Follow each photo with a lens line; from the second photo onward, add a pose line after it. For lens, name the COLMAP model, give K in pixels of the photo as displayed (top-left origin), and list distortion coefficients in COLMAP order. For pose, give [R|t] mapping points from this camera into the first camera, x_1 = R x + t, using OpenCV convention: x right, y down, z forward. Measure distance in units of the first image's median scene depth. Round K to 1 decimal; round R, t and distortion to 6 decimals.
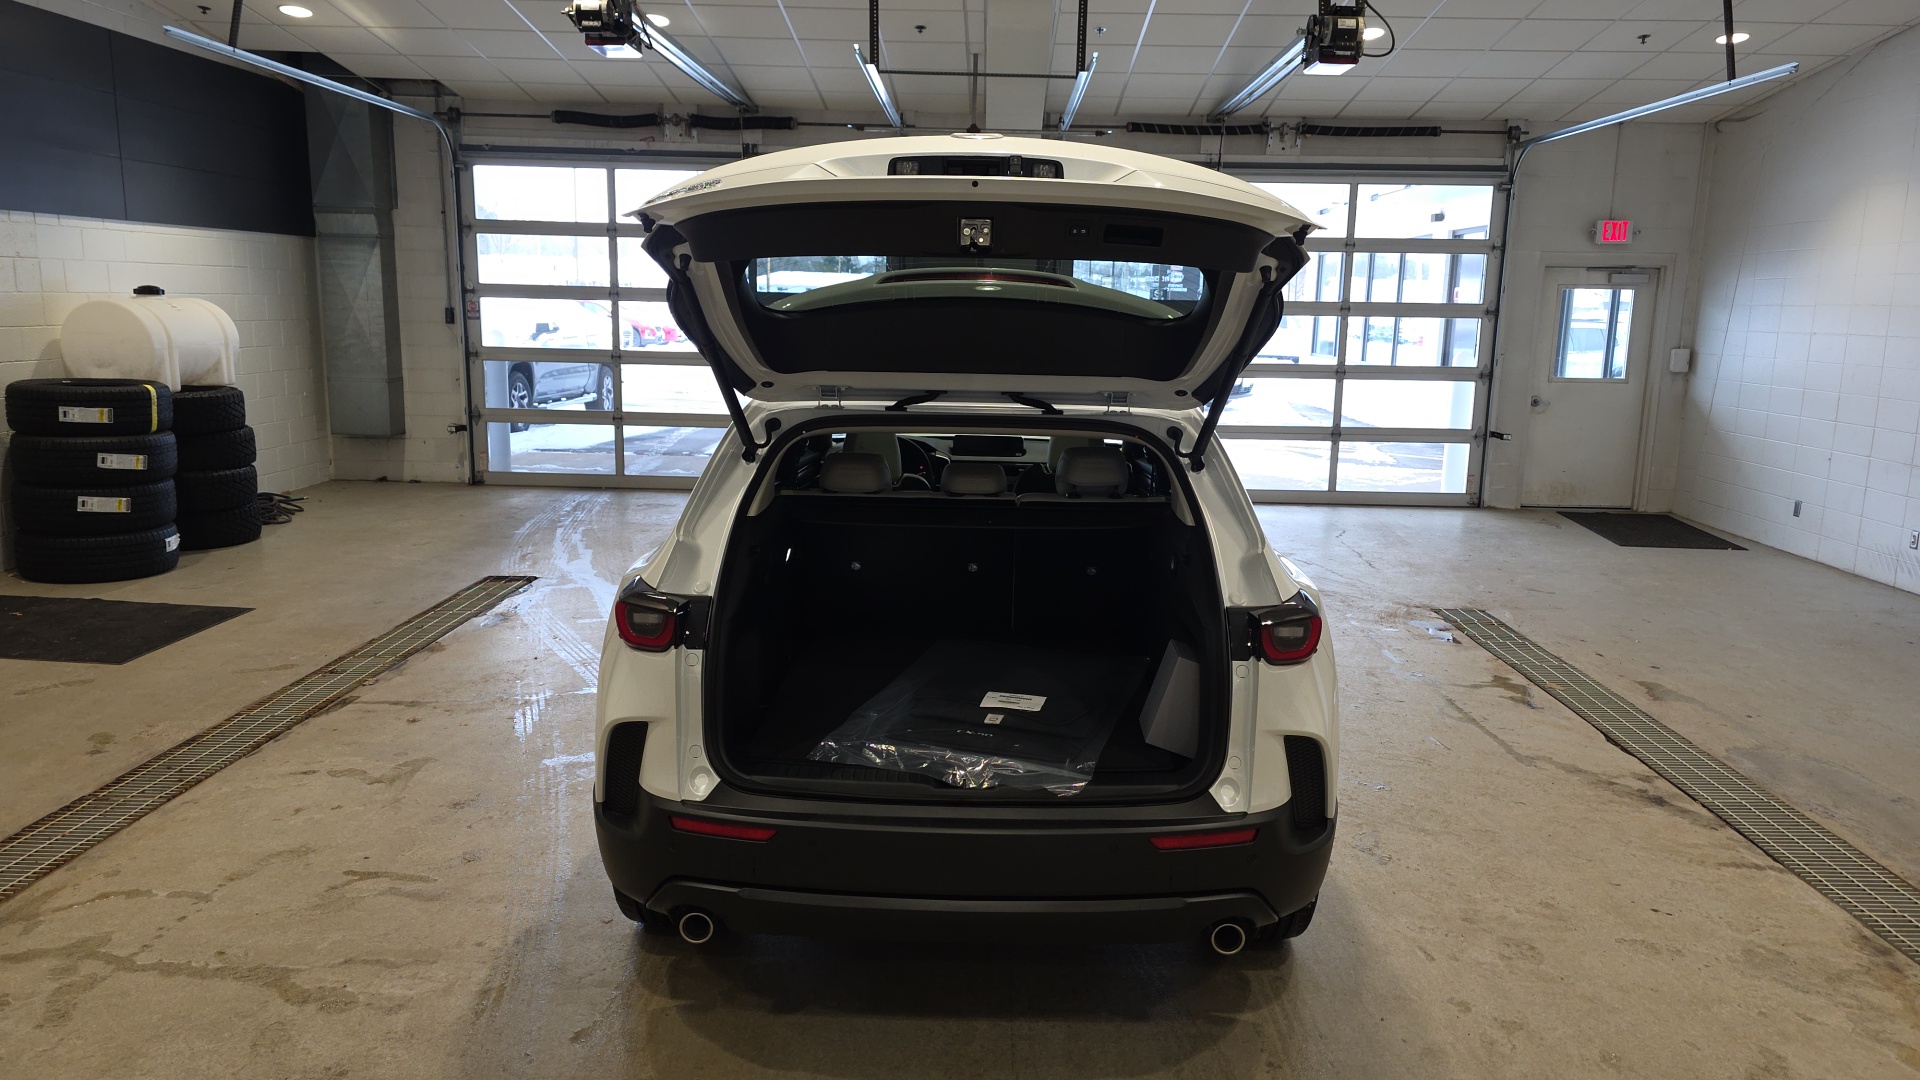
lens RADIAL K [[1330.9, 0, 960.9], [0, 1330.9, 543.9], [0, 0, 1]] dist [0.006073, -0.006187]
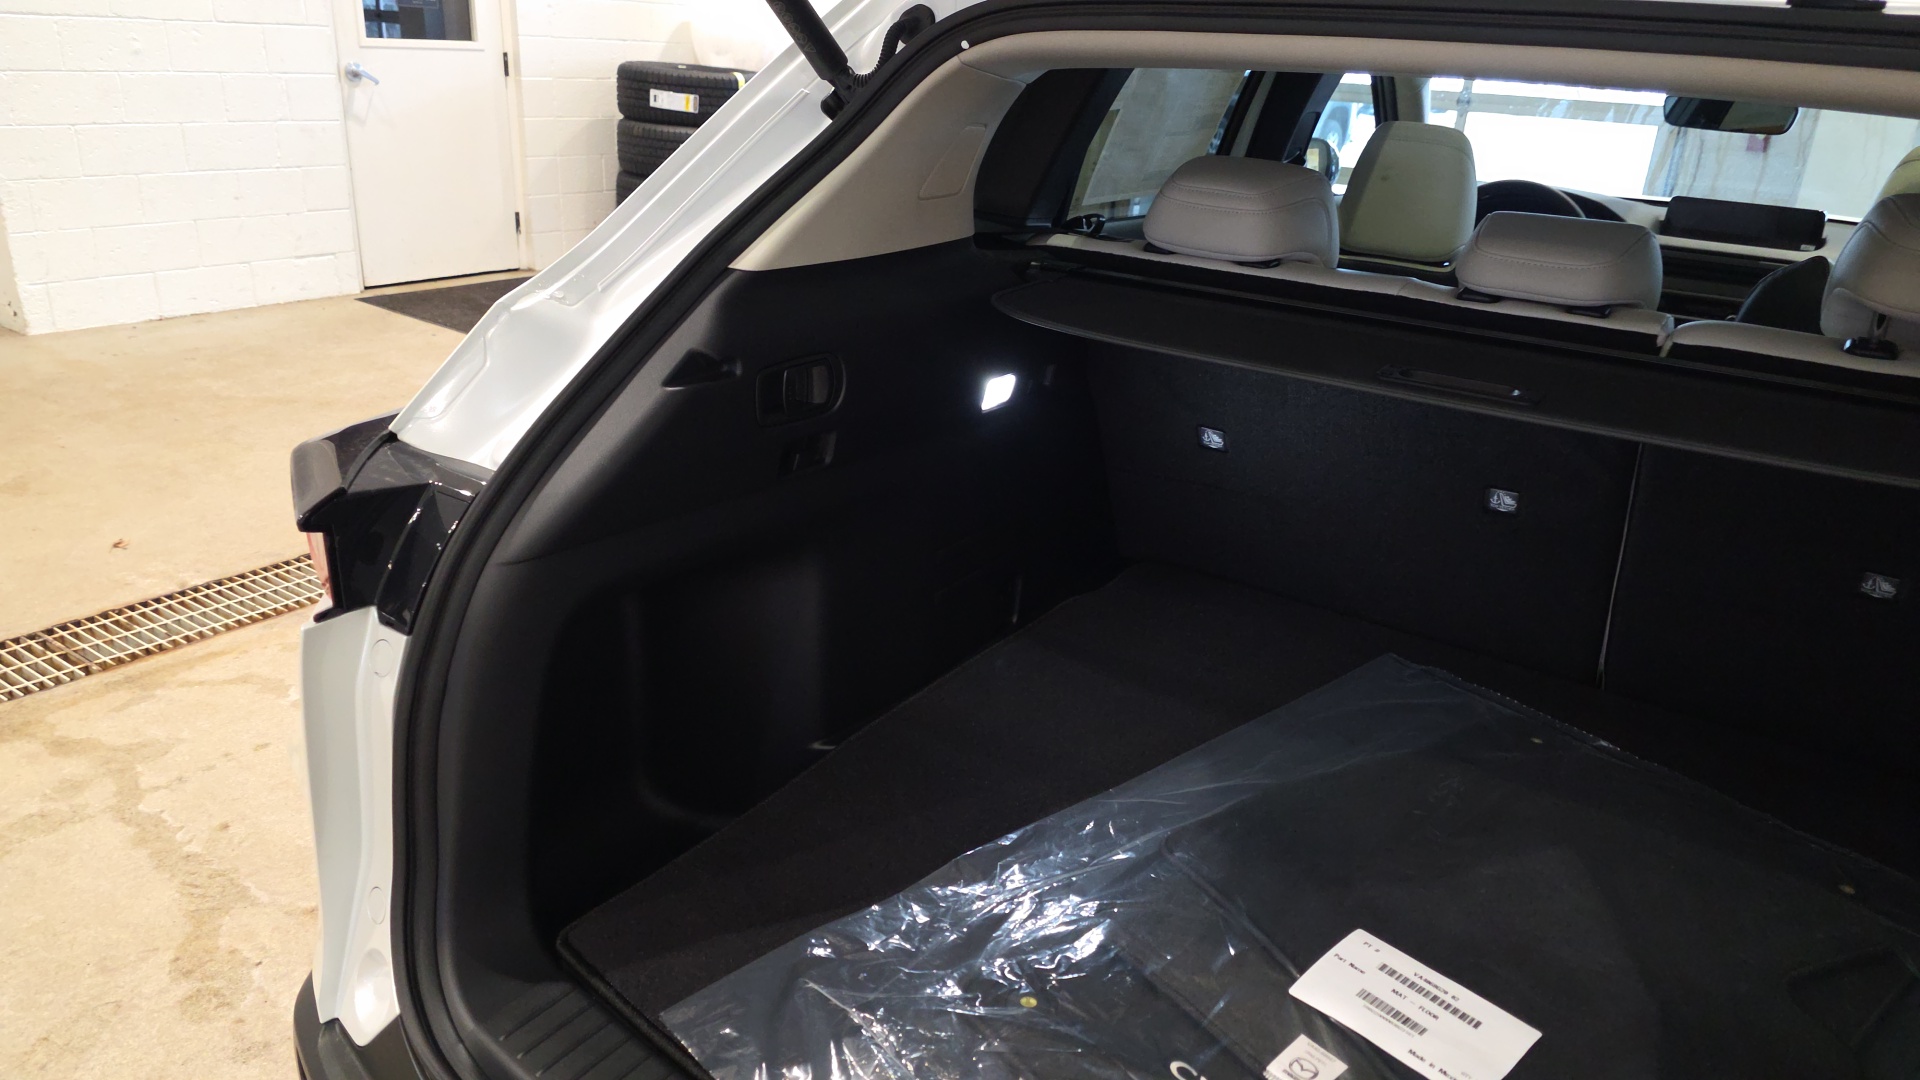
lens RADIAL K [[1330.9, 0, 959.4], [0, 1330.9, 539.4], [0, 0, 1]] dist [0.006073, -0.006187]
pose [[0.842568, 0.221031, -0.491147, 0.045478], [-0.139747, 0.970398, 0.196971, -0.016537], [0.520145, -0.097325, 0.848515, 0.416415]]
